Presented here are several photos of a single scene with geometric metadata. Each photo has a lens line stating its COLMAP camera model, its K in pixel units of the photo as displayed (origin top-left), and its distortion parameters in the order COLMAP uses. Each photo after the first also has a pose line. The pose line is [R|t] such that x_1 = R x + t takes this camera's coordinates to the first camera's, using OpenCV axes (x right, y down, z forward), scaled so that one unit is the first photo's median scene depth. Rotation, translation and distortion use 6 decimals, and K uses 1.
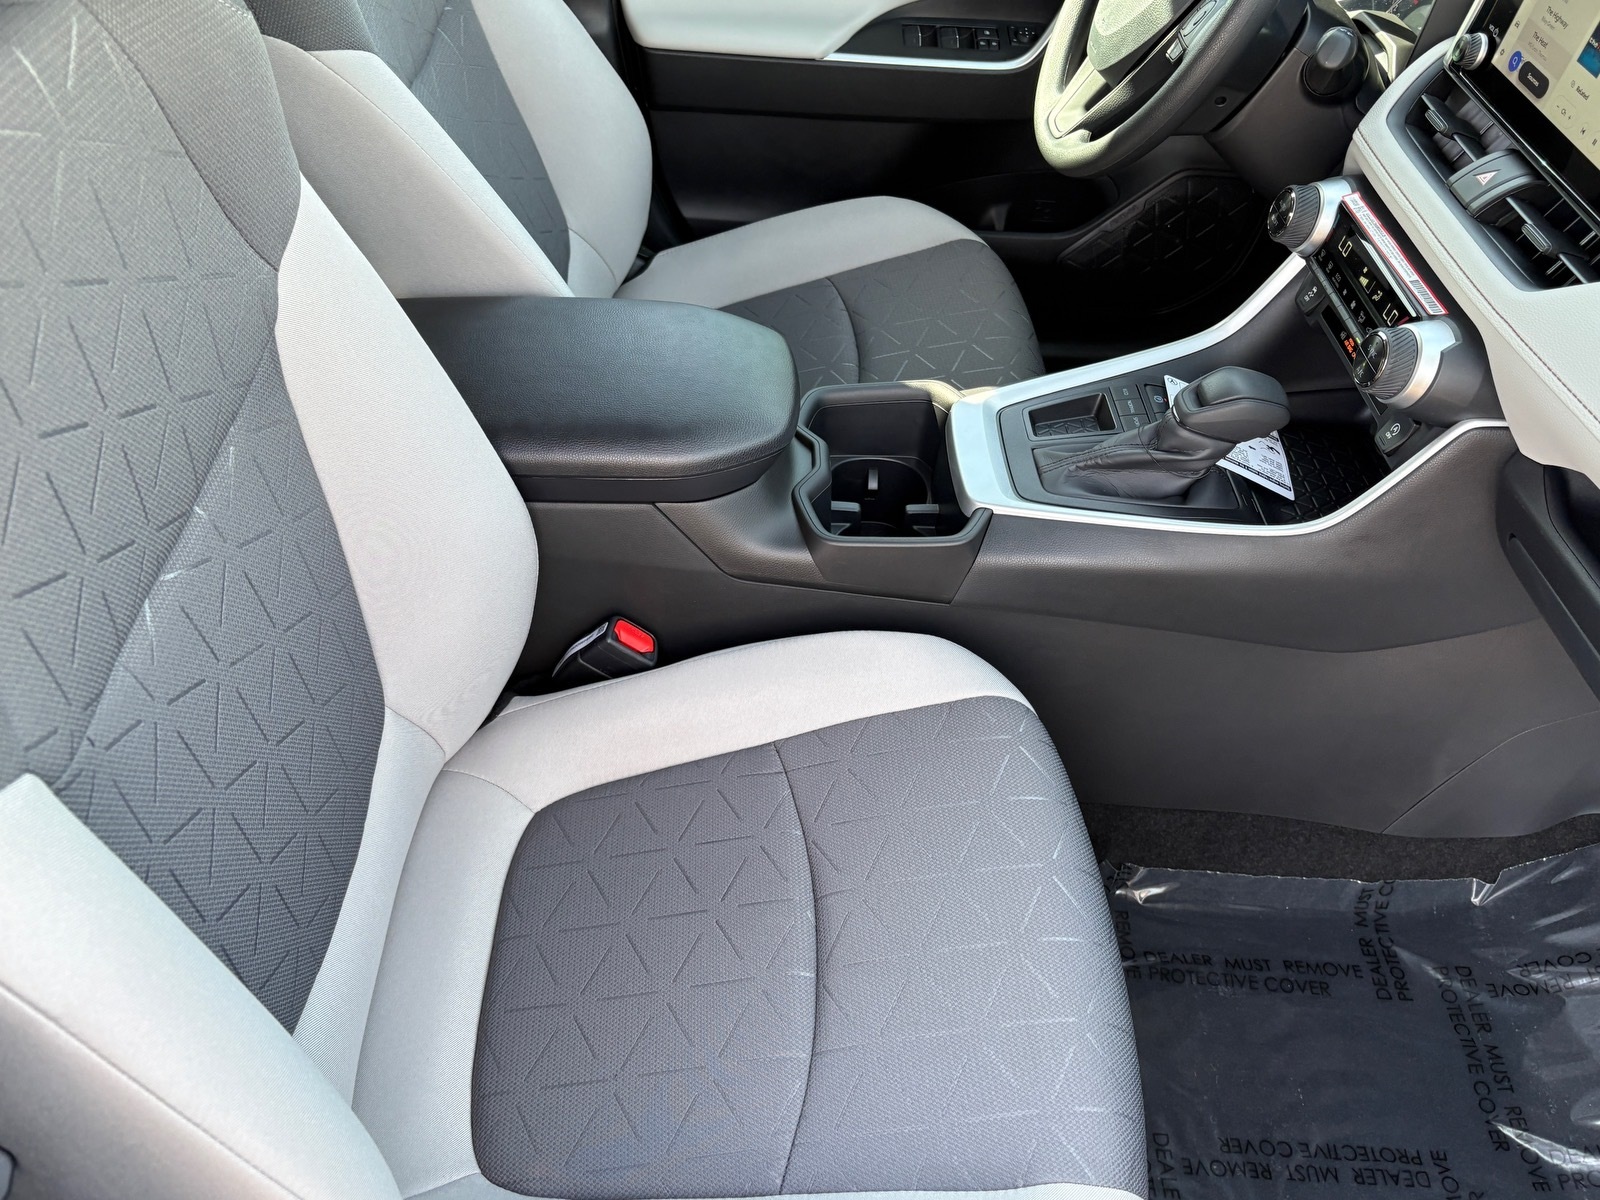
lens RADIAL K [[1330.6, 0, 770.6], [0, 1330.6, 582.5], [0, 0, 1]] dist [0.033827, -0.045371]
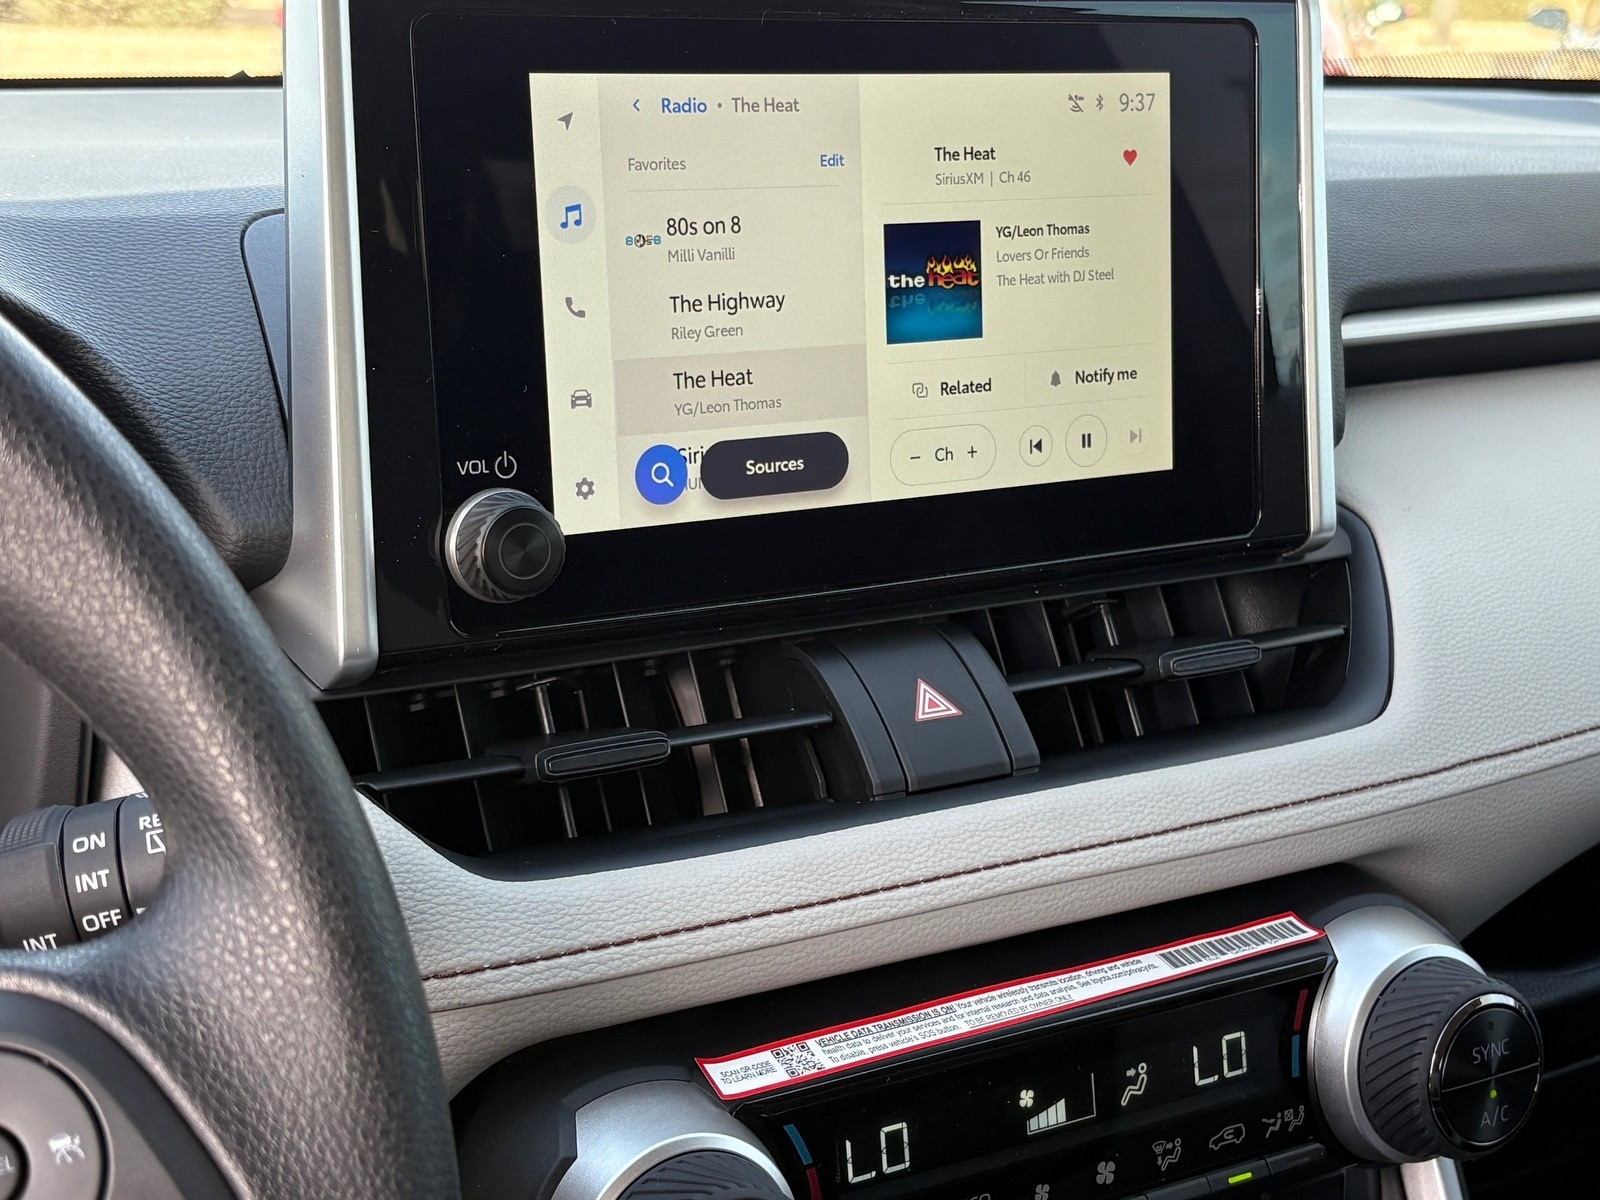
lens RADIAL K [[2401.4, 0, 815.1], [0, 2401.4, 626.2], [0, 0, 1]] dist [0.149797, 0.000000]
pose [[-0.513489, -0.283541, 0.809898, 0.043512], [0.548807, 0.617042, 0.563976, -0.594314], [-0.659651, 0.734073, -0.161235, 0.962306]]
